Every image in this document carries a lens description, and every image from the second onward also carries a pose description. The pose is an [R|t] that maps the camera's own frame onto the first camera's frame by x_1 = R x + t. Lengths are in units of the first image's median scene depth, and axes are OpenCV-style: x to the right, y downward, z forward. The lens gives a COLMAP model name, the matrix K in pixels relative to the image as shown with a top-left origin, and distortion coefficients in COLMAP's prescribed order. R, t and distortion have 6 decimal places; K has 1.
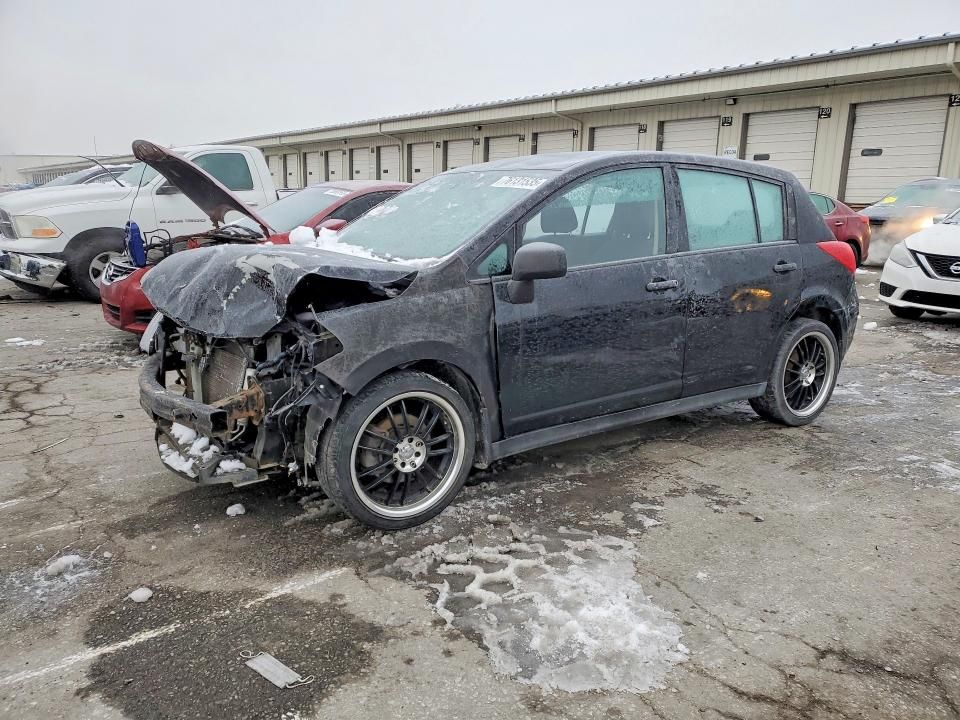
lens RADIAL K [[712.5, 0, 480.0], [0, 712.5, 360.0], [0, 0, 1]] dist [0.043831, 0.001107]
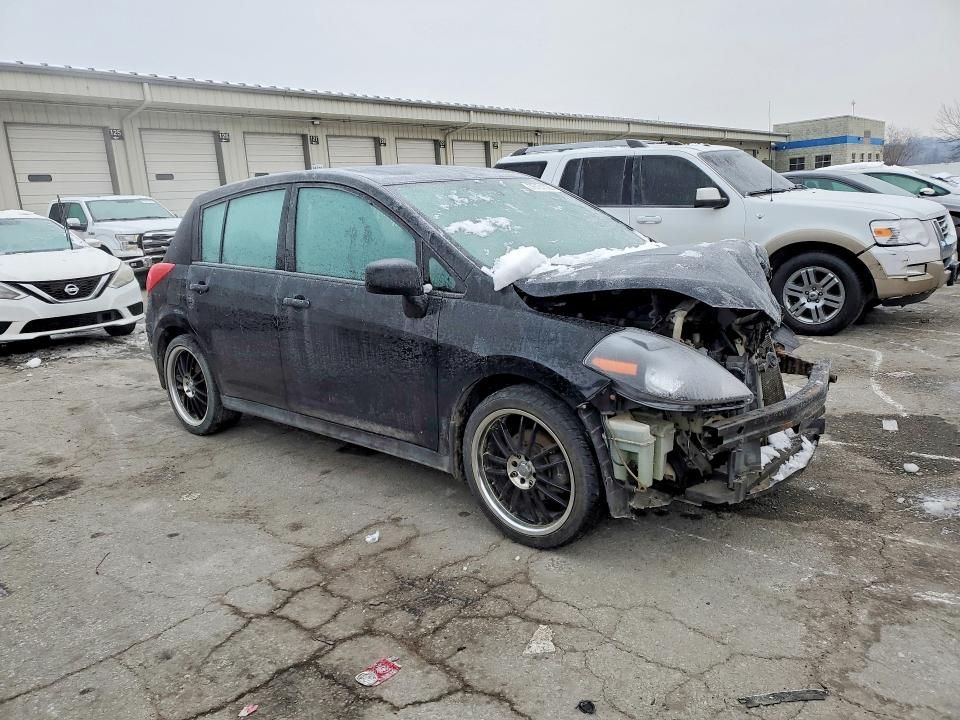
lens RADIAL K [[725.0, 0, 480.0], [0, 725.0, 360.0], [0, 0, 1]] dist [0.003383, -0.000270]
pose [[-0.223631, -0.208409, 0.952132, -0.947336], [0.276136, 0.923300, 0.266956, -0.276519], [-0.934739, 0.322618, -0.148930, 1.161618]]
